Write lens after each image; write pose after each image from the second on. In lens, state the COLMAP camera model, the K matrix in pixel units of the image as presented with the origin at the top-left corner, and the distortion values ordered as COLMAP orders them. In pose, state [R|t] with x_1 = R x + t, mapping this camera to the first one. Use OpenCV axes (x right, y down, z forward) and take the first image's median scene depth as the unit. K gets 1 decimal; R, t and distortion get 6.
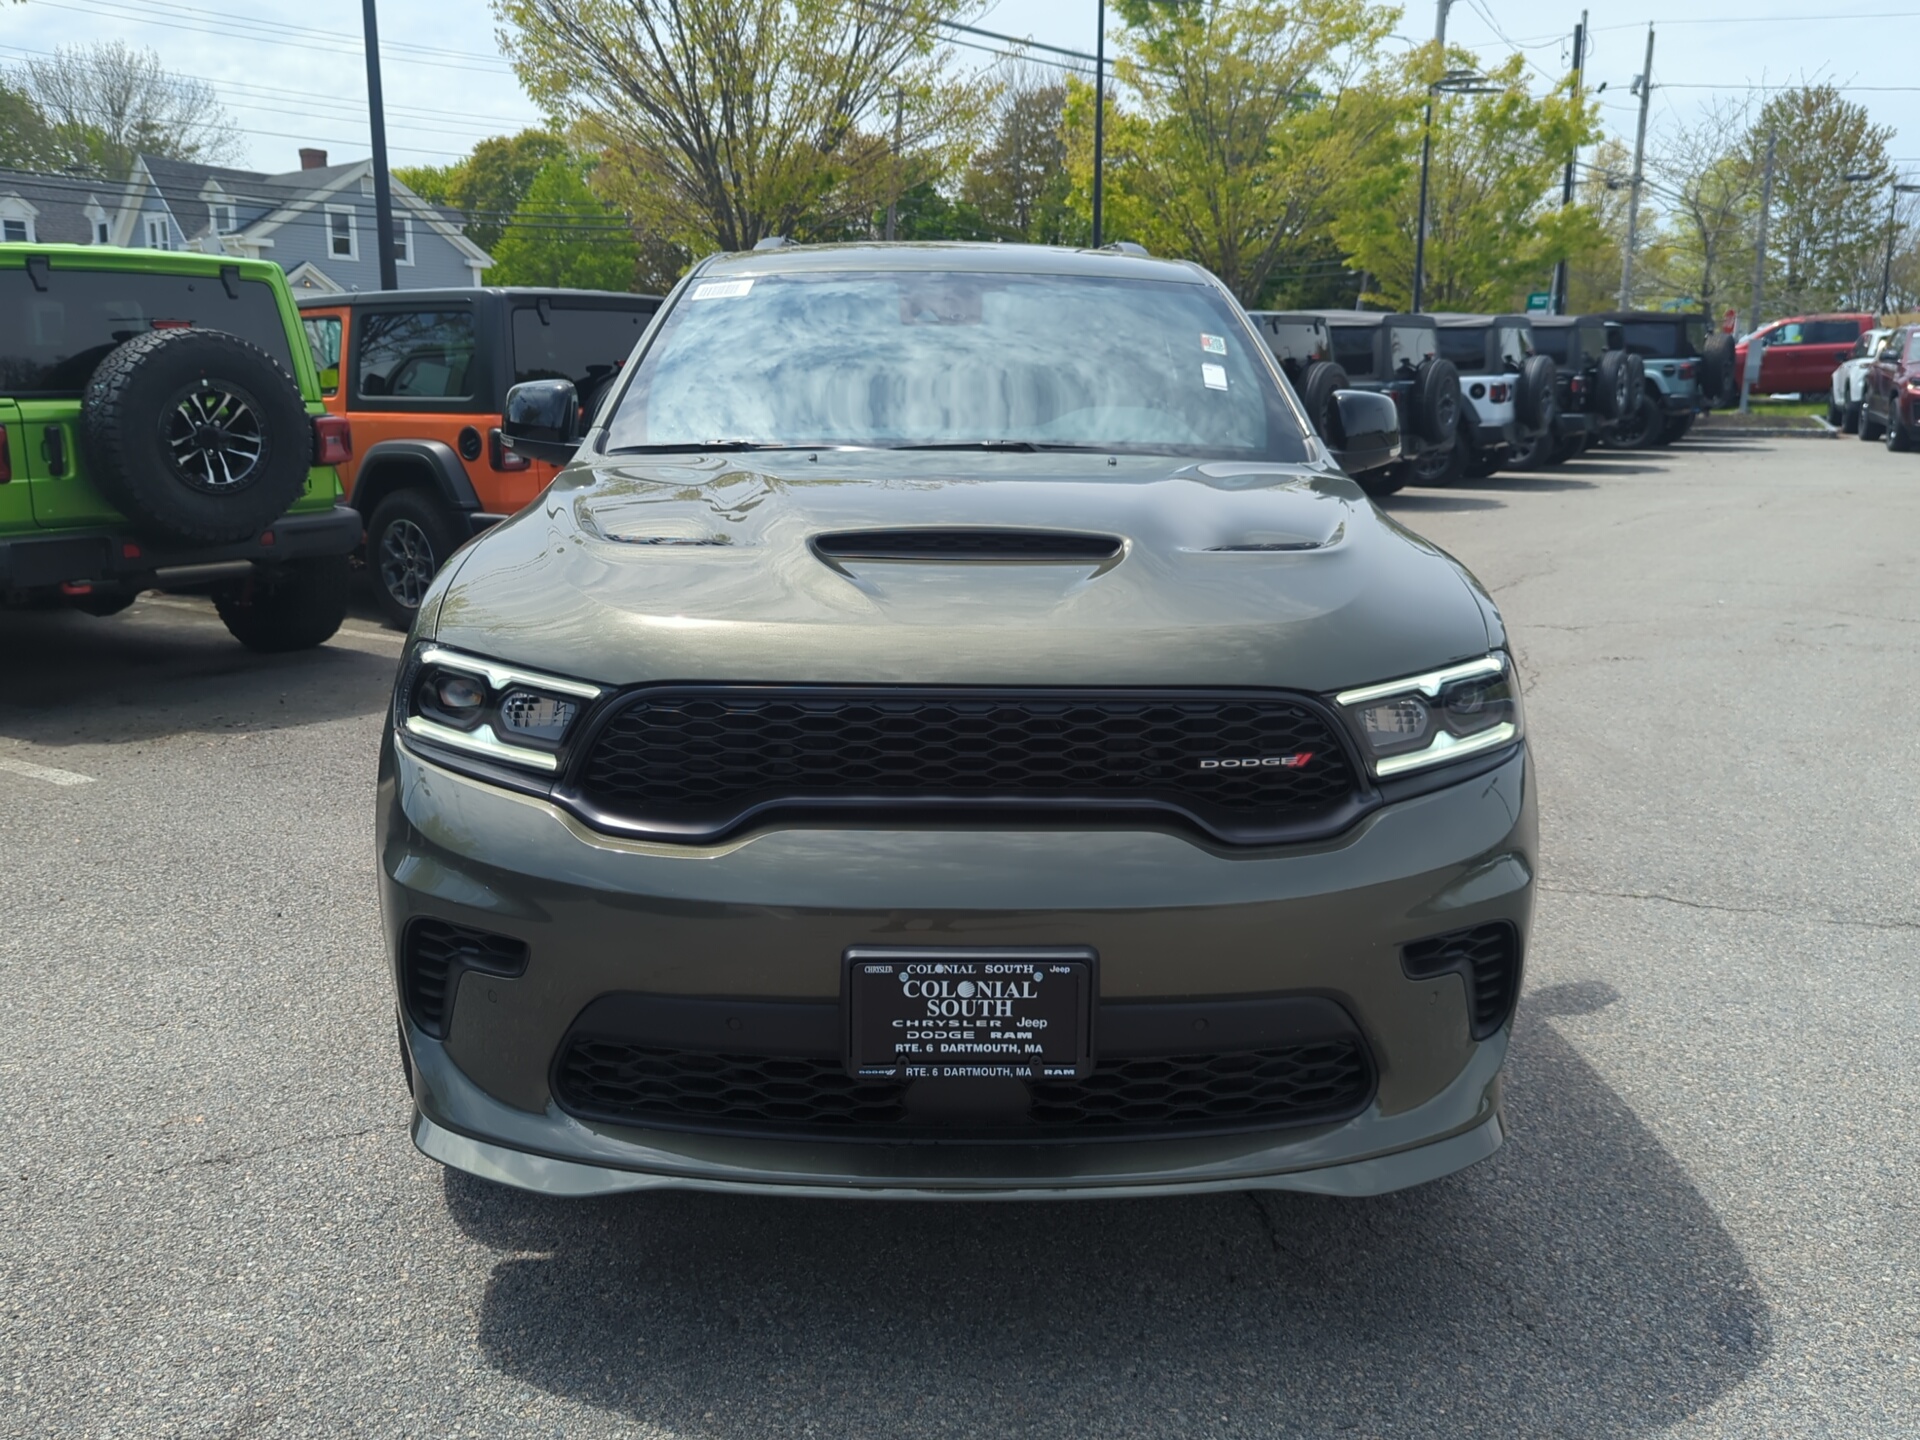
lens RADIAL K [[1564.3, 0, 981.9], [0, 1564.3, 692.0], [0, 0, 1]] dist [0.057782, -0.071920]
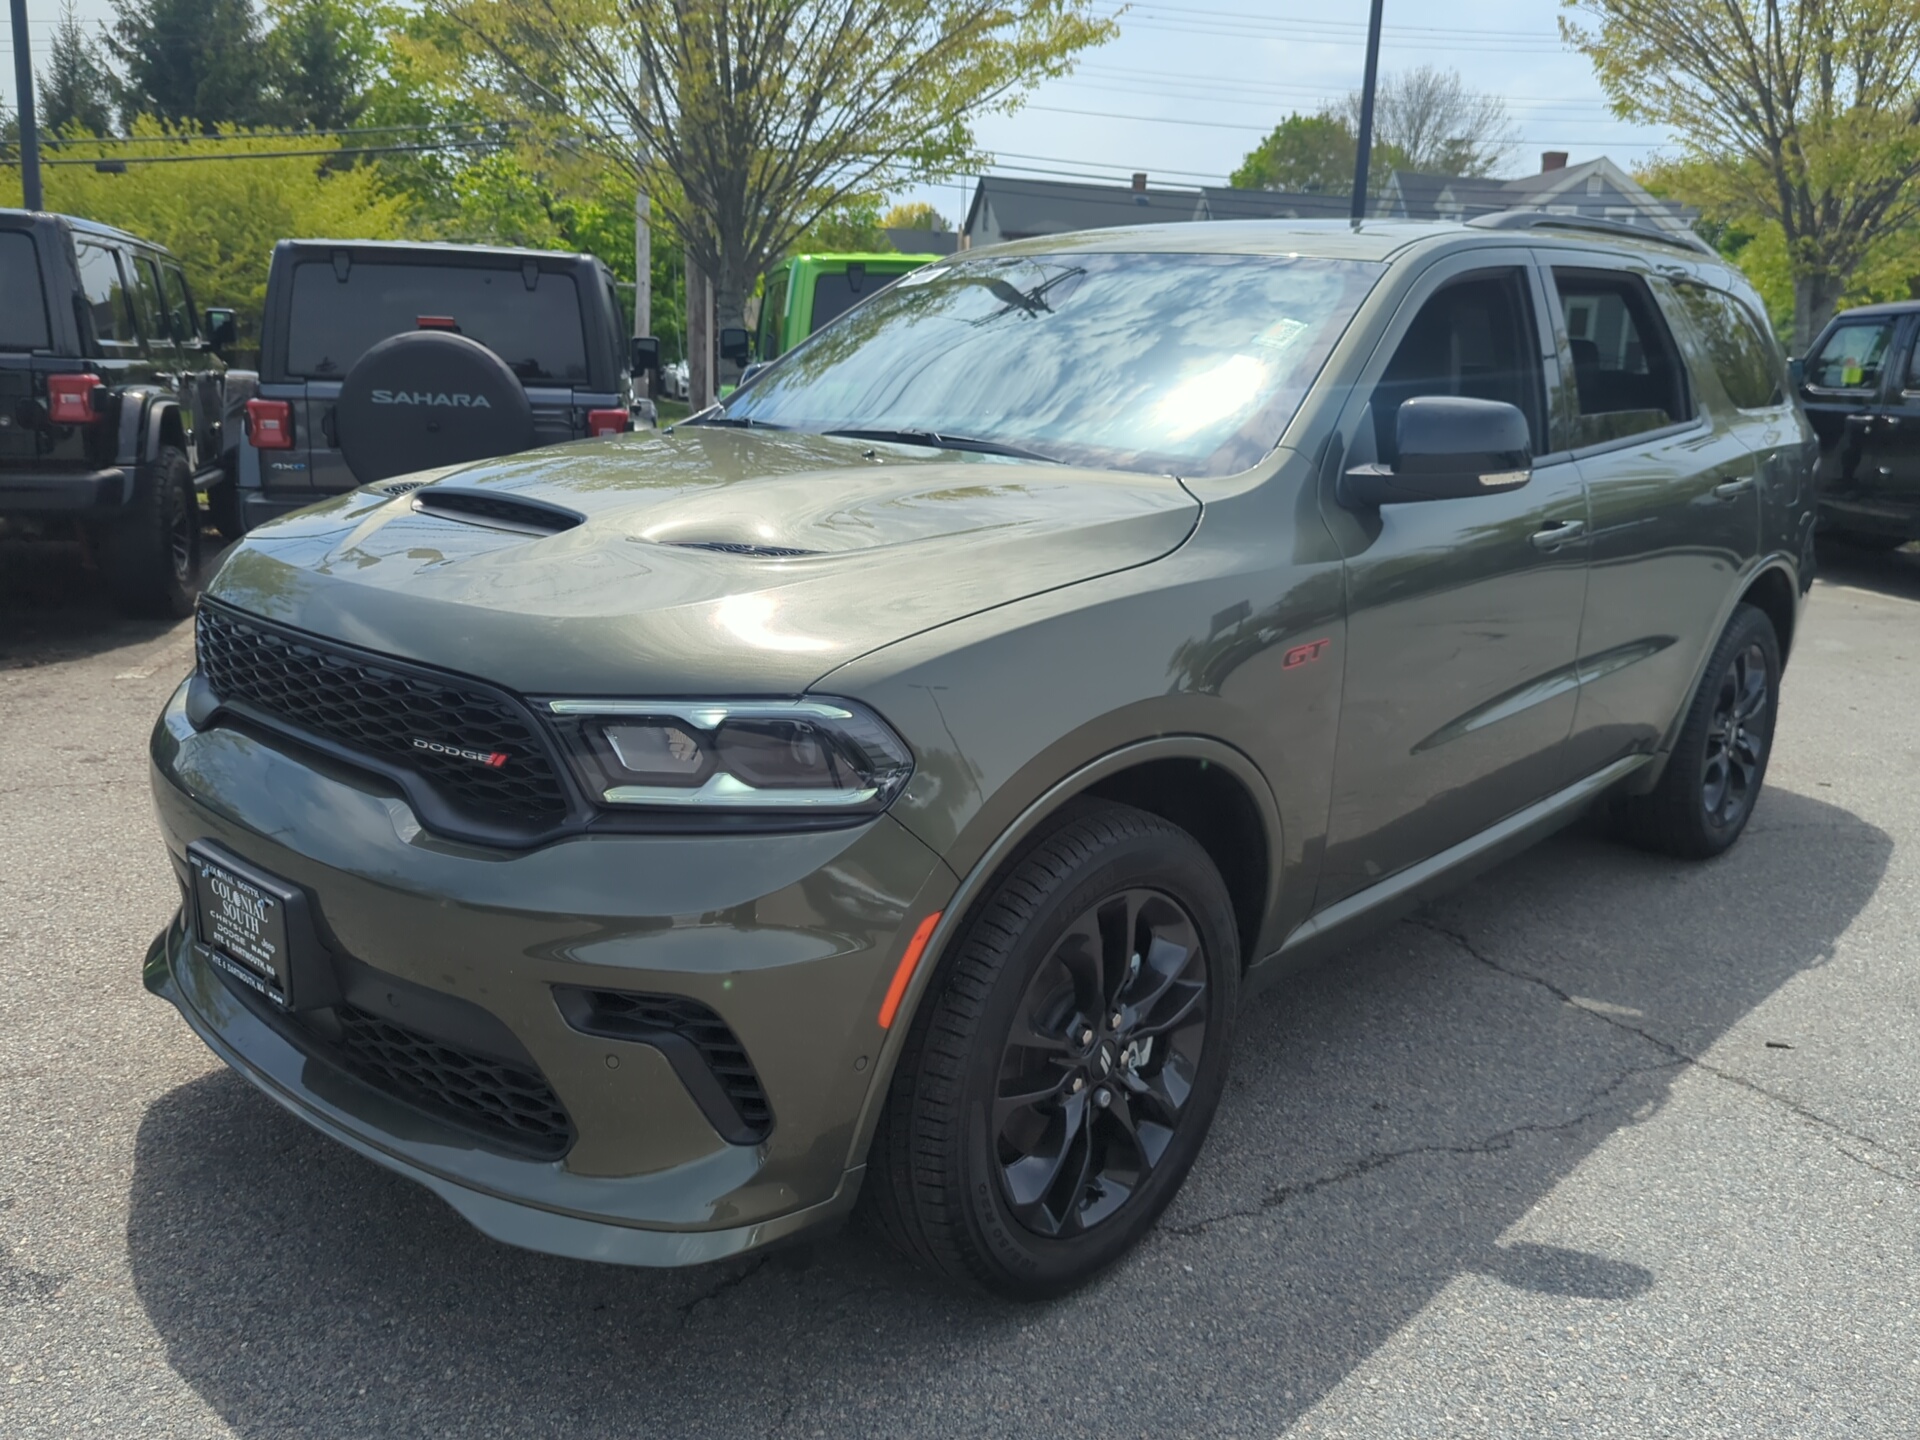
lens RADIAL K [[1514.1, 0, 999.9], [0, 1514.1, 716.8], [0, 0, 1]] dist [0.055958, 0.002980]
pose [[0.737735, 0.174531, -0.652140, 0.975502], [-0.159849, 0.983694, 0.082435, -0.101440], [0.655893, 0.043429, 0.753603, 0.486396]]
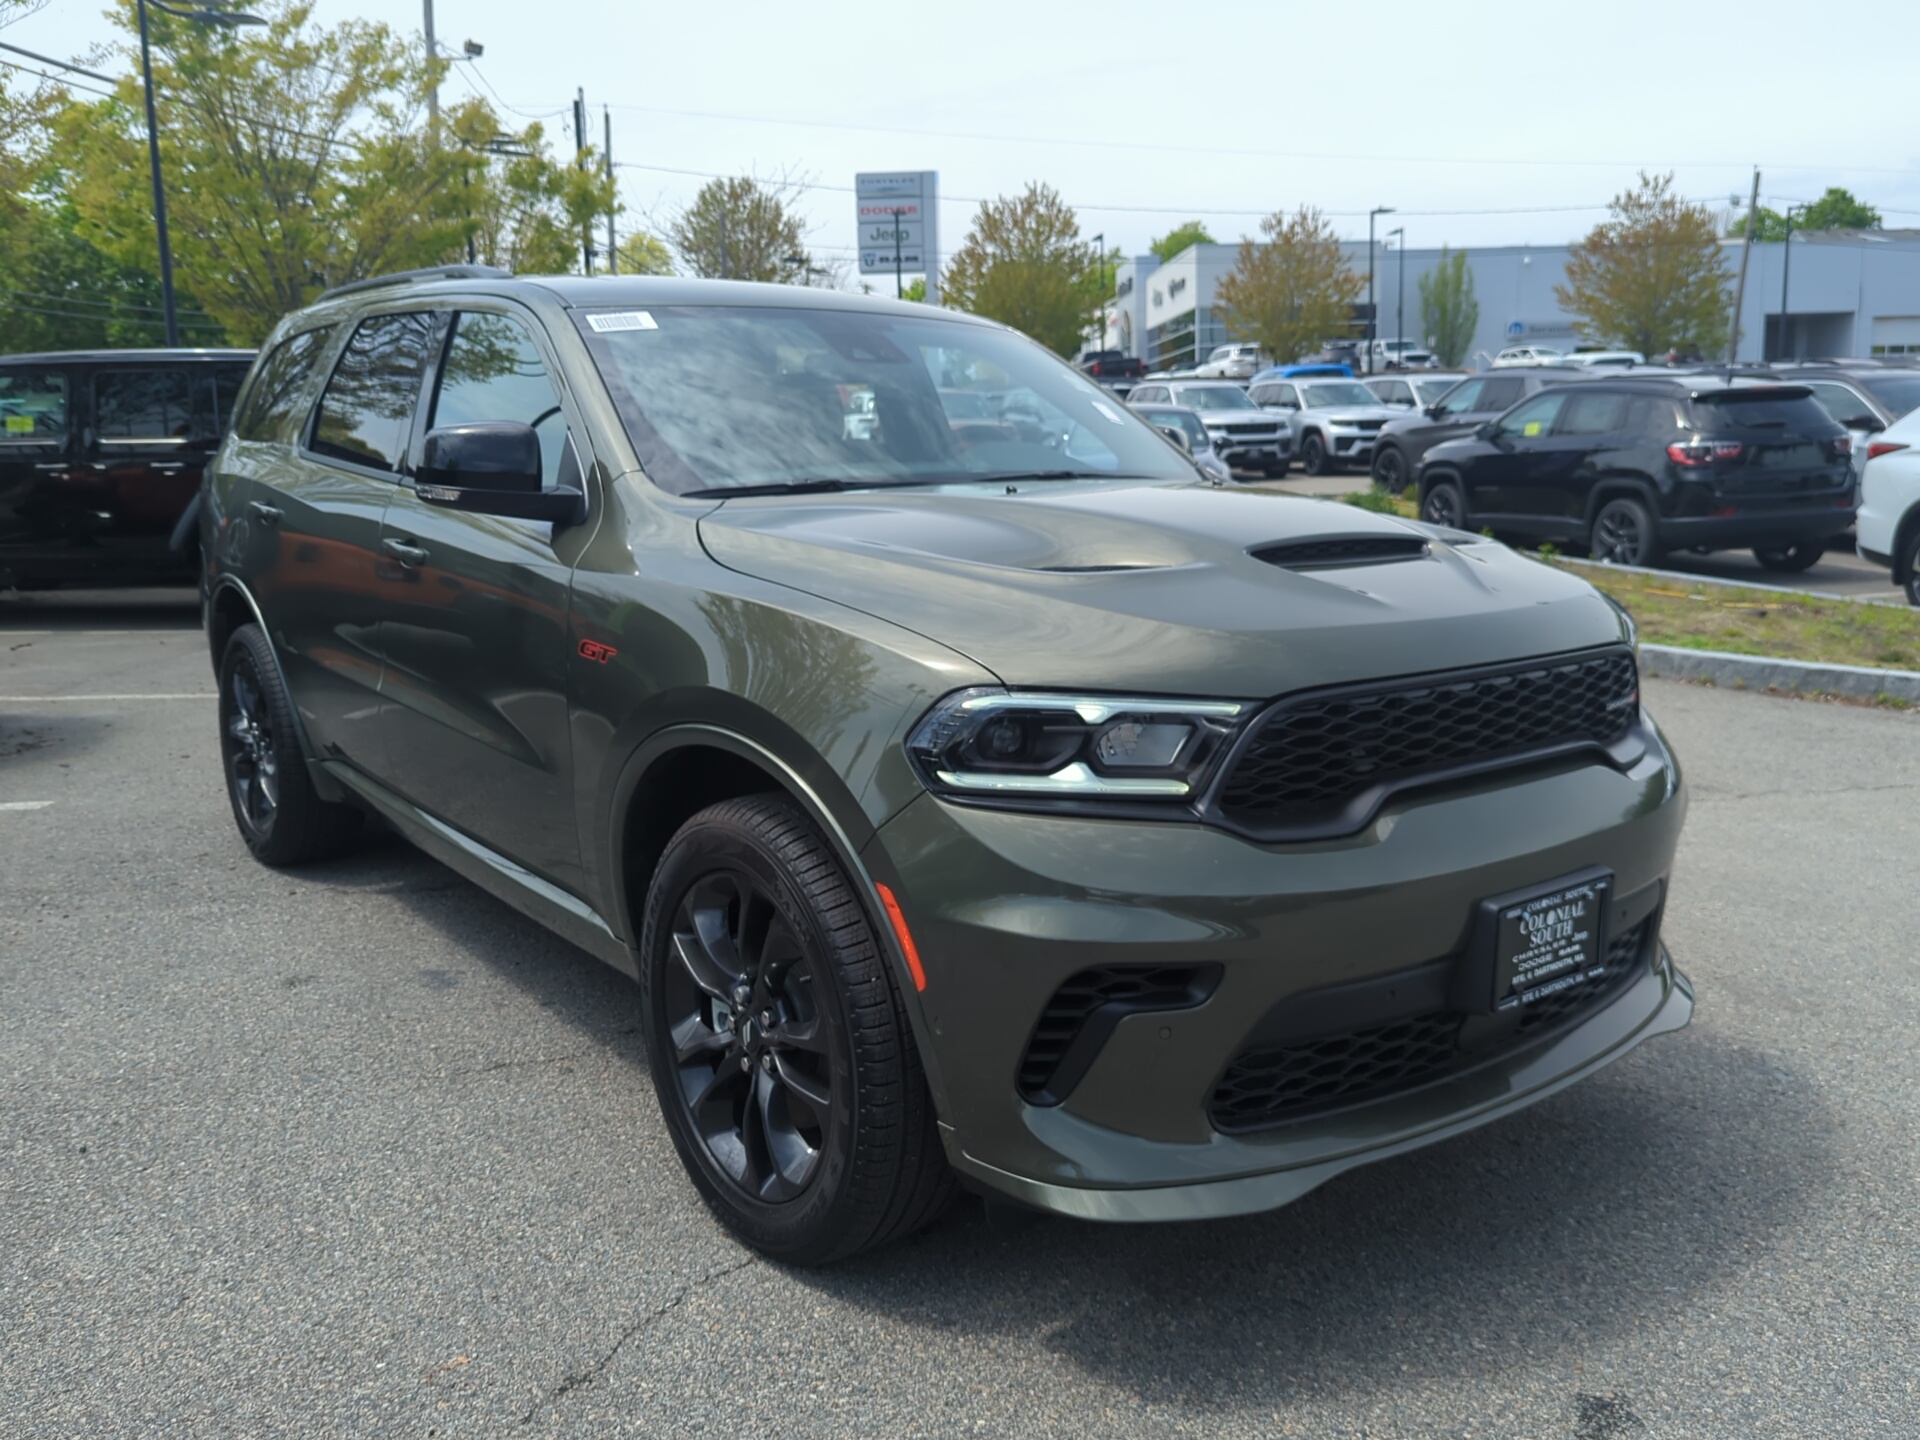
lens RADIAL K [[1570.6, 0, 997.0], [0, 1570.6, 697.1], [0, 0, 1]] dist [0.007379, 0.004043]
pose [[0.794885, -0.107995, 0.597073, -0.937289], [0.126890, 0.991862, 0.010474, -0.035866], [-0.593344, 0.067437, 0.802119, 0.265359]]
